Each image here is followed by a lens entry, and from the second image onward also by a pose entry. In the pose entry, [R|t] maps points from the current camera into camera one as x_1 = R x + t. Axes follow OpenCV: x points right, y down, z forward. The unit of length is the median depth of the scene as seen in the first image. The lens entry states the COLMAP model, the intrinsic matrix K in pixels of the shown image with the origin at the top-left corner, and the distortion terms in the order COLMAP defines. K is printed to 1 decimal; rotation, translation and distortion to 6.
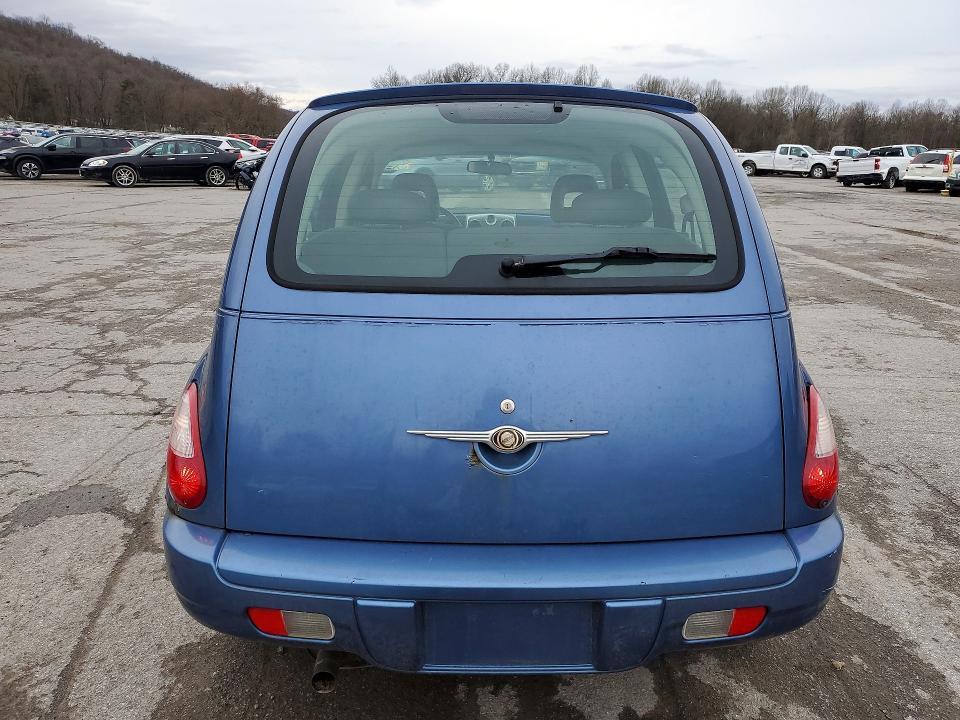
lens RADIAL K [[746.3, 0, 480.4], [0, 746.3, 363.6], [0, 0, 1]] dist [0.024615, -0.007024]
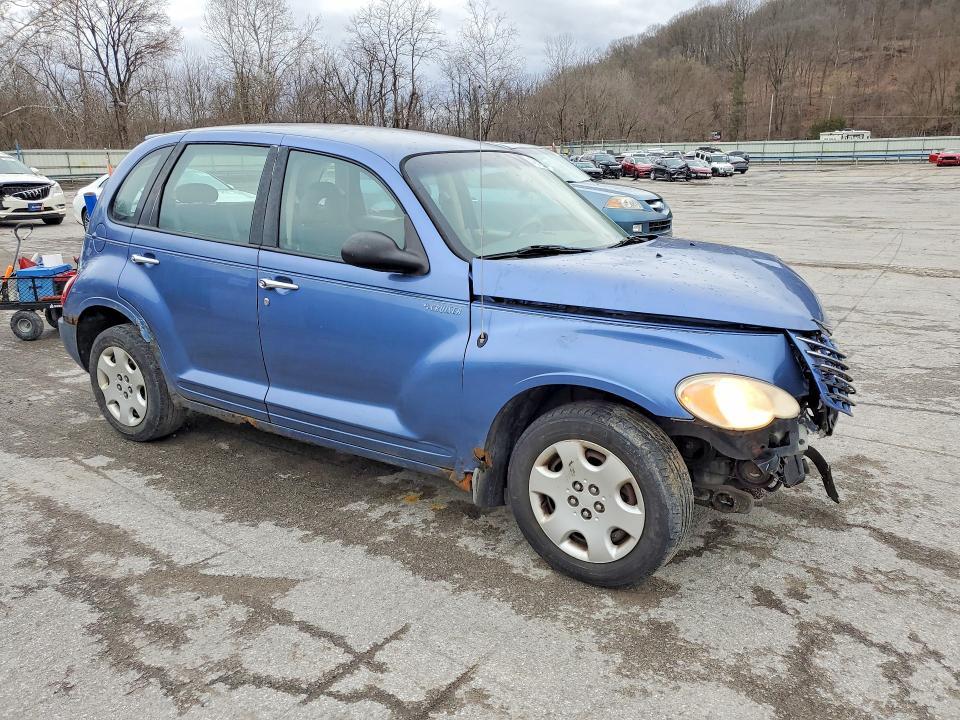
lens RADIAL K [[746.3, 0, 484.1], [0, 746.3, 364.4], [0, 0, 1]] dist [0.024615, -0.007024]
pose [[-0.548553, 0.206951, -0.810099, 0.129559], [-0.235029, 0.891652, 0.386933, -0.067649], [0.802403, 0.402650, -0.440479, 0.243628]]
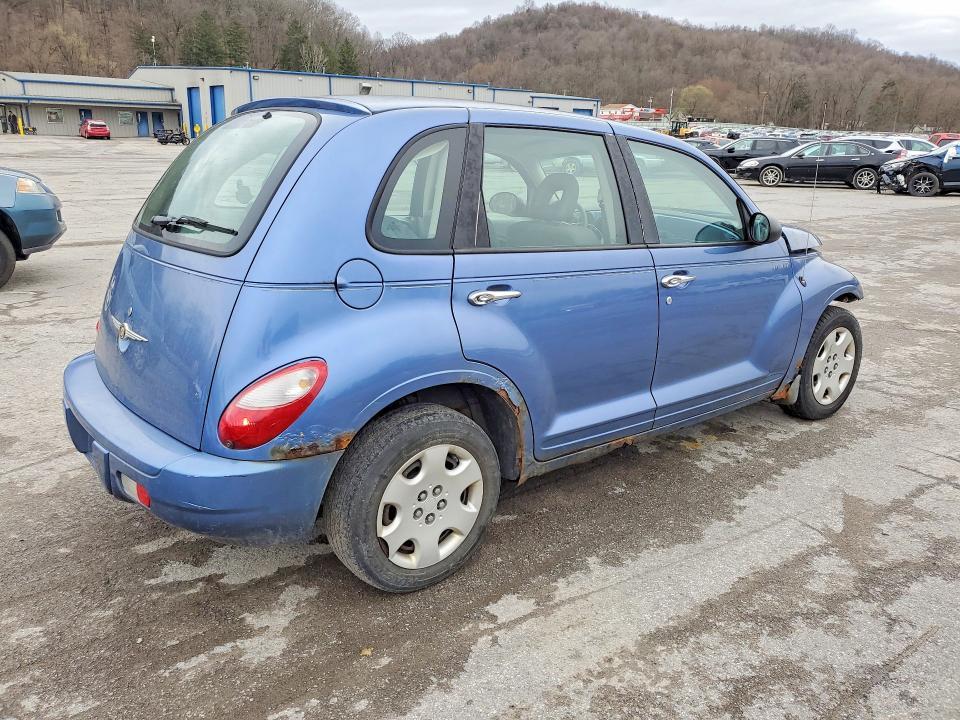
lens RADIAL K [[746.3, 0, 479.5], [0, 746.3, 352.8], [0, 0, 1]] dist [0.024615, -0.007024]
pose [[0.614332, 0.209550, -0.760714, 0.119097], [-0.221646, 0.971102, 0.088509, -0.011096], [0.757278, 0.114235, 0.643025, 0.039820]]
